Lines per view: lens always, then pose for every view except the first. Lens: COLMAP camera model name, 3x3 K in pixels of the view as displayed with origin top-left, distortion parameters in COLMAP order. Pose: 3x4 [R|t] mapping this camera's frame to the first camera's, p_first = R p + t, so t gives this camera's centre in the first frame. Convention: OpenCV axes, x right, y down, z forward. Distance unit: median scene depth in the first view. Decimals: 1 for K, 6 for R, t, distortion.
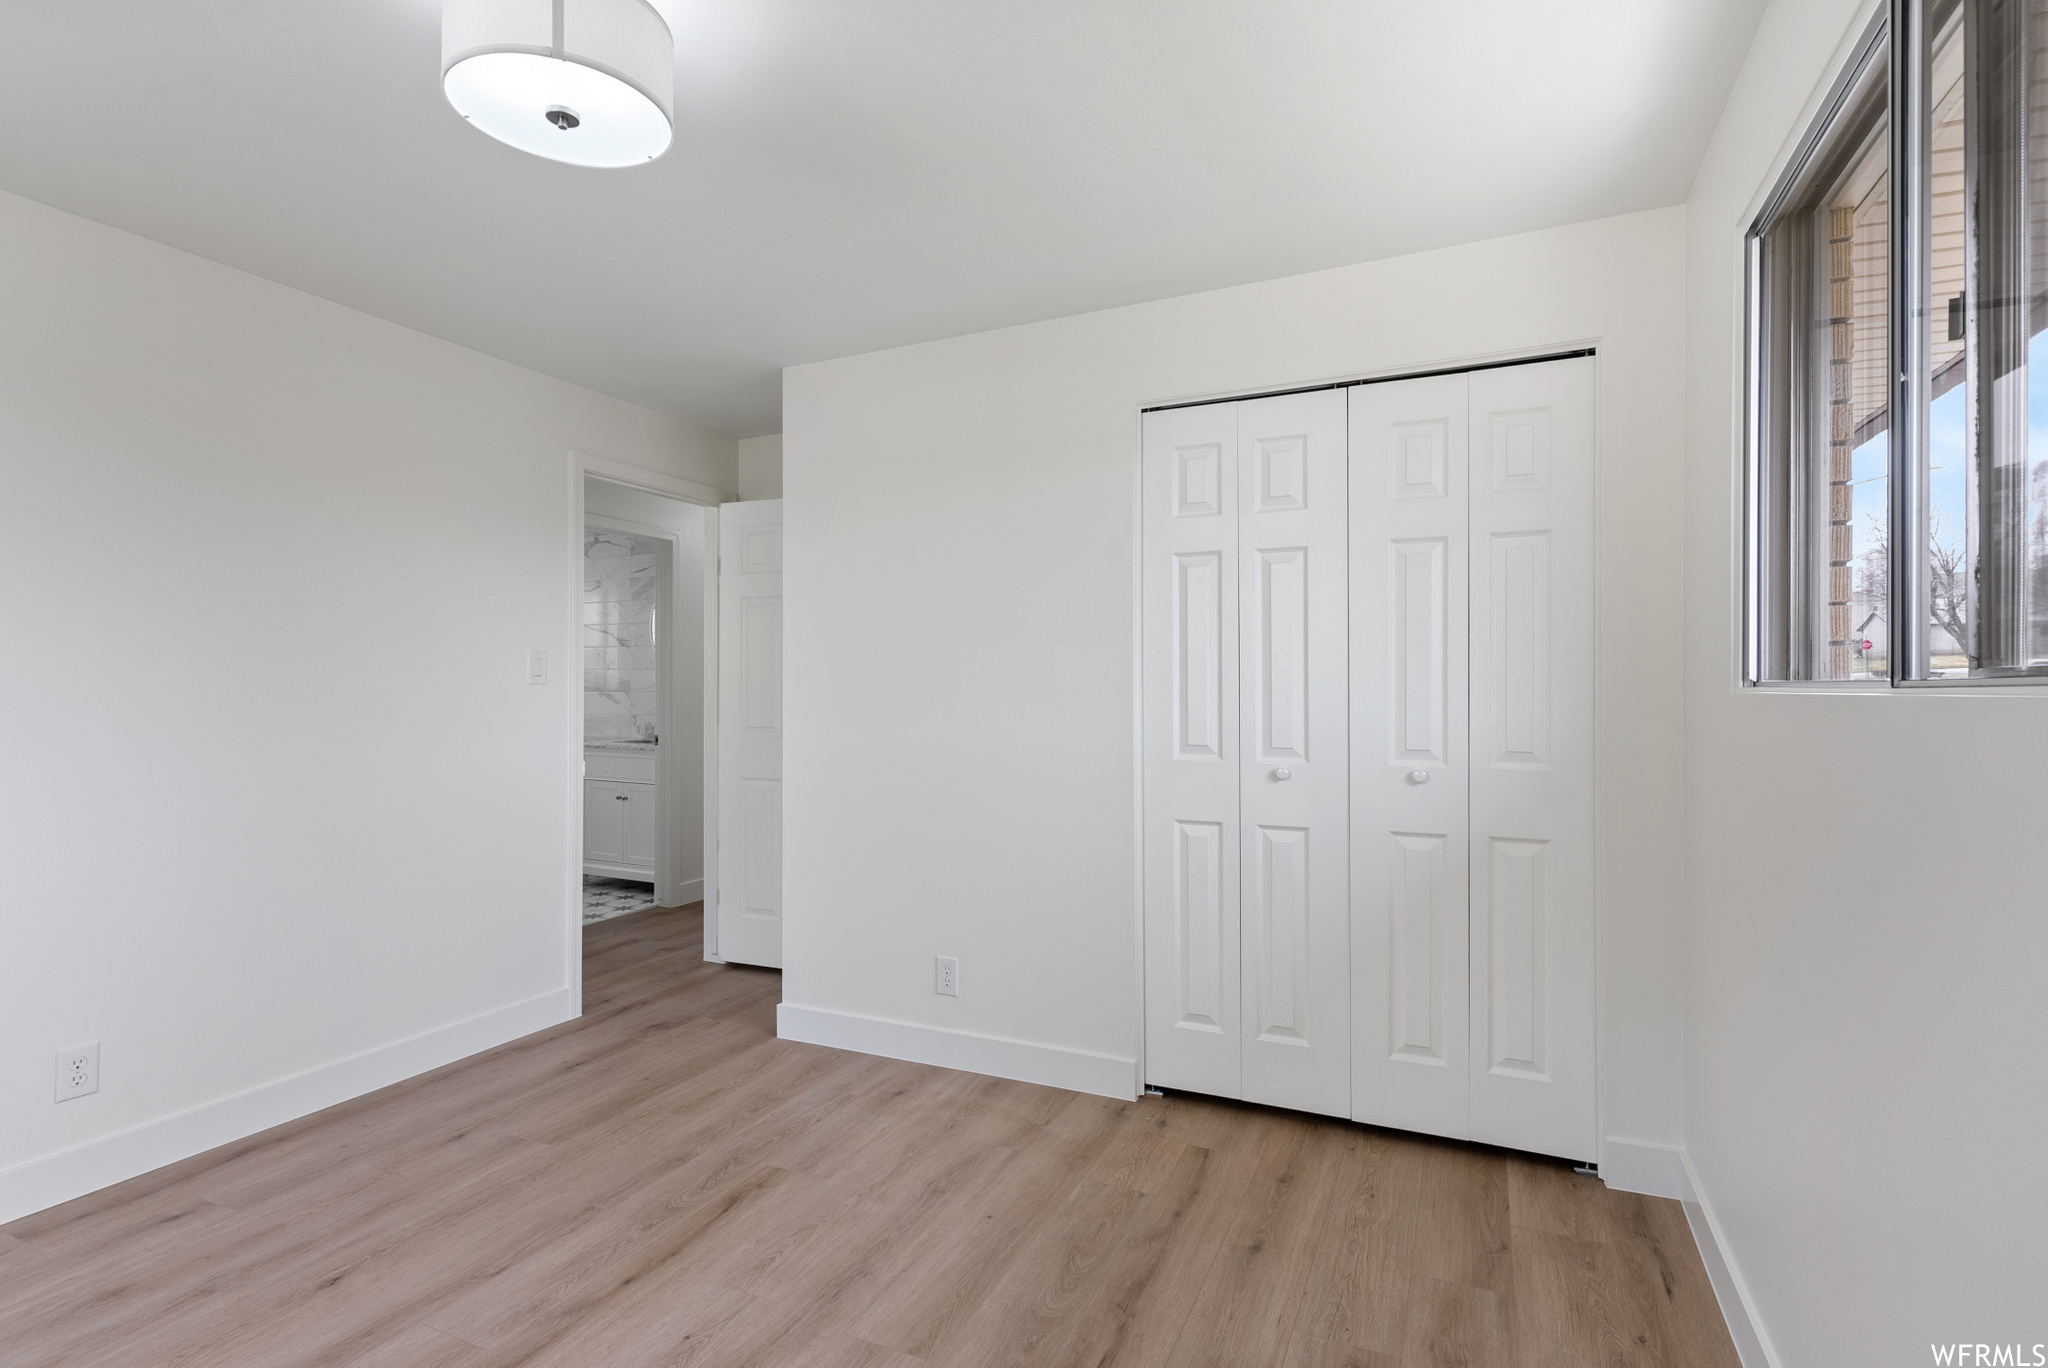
lens RADIAL K [[987.0, 0, 1025.0], [0, 987.0, 699.3], [0, 0, 1]] dist [0.005810, 0.000946]
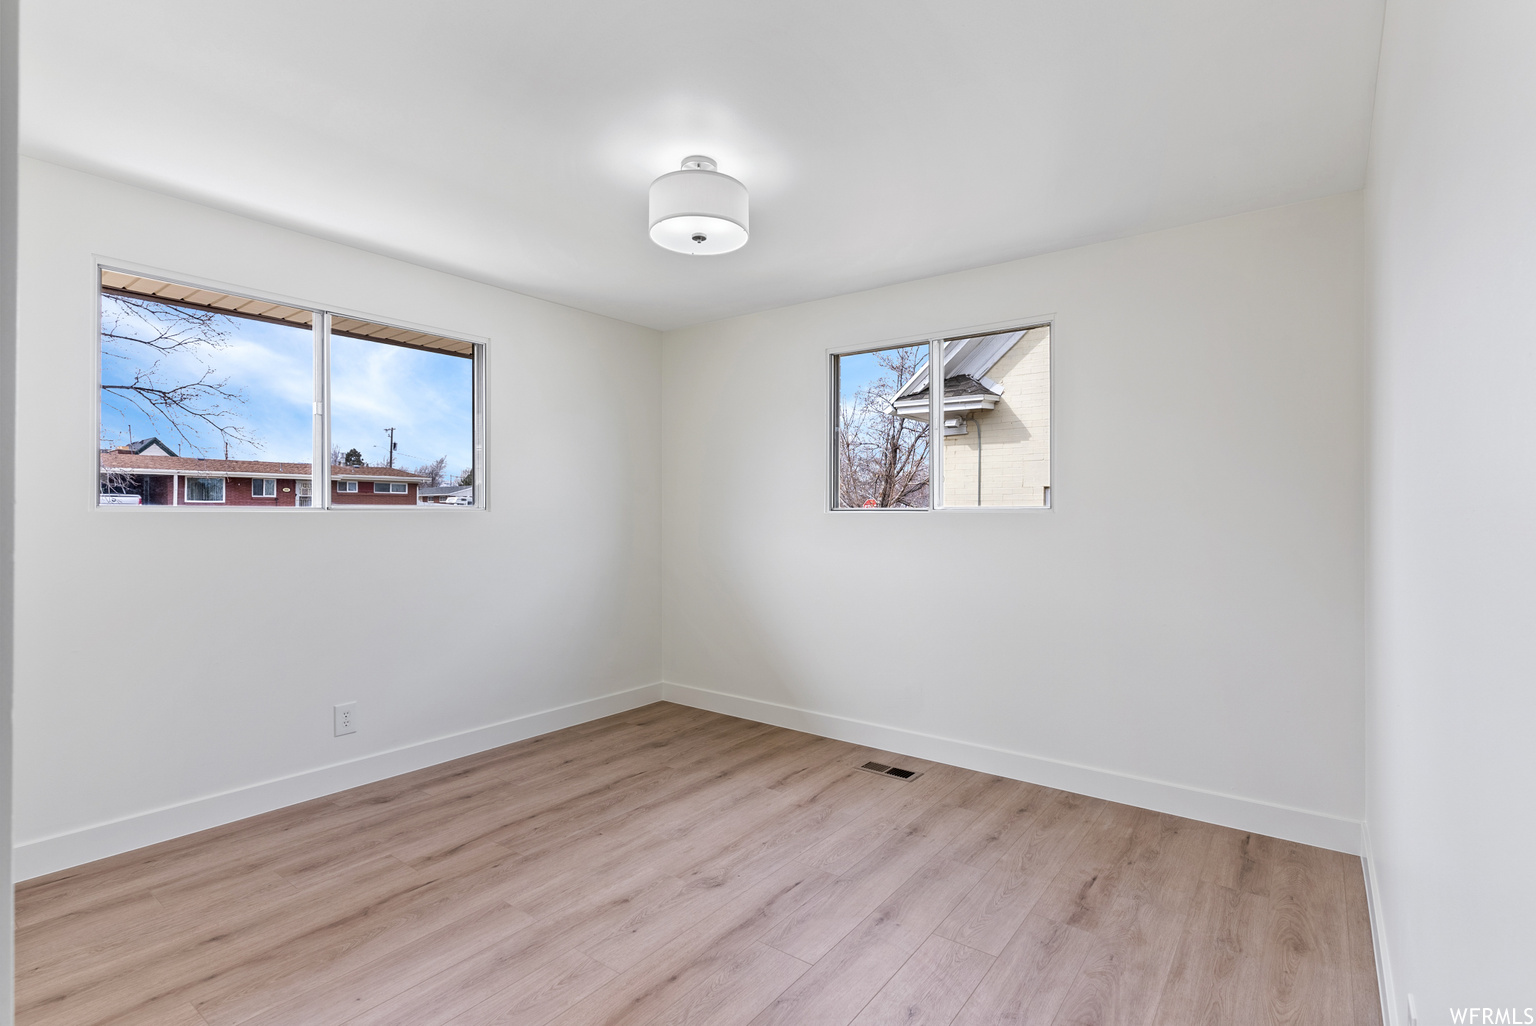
lens RADIAL K [[740.2, 0, 768.3], [0, 740.2, 514.3], [0, 0, 1]] dist [0.005810, 0.000946]
pose [[-0.977302, 0.000720, 0.211849, -0.728750], [0.002213, 0.999974, 0.006810, -0.008659], [-0.211839, 0.007124, -0.977279, 1.918161]]
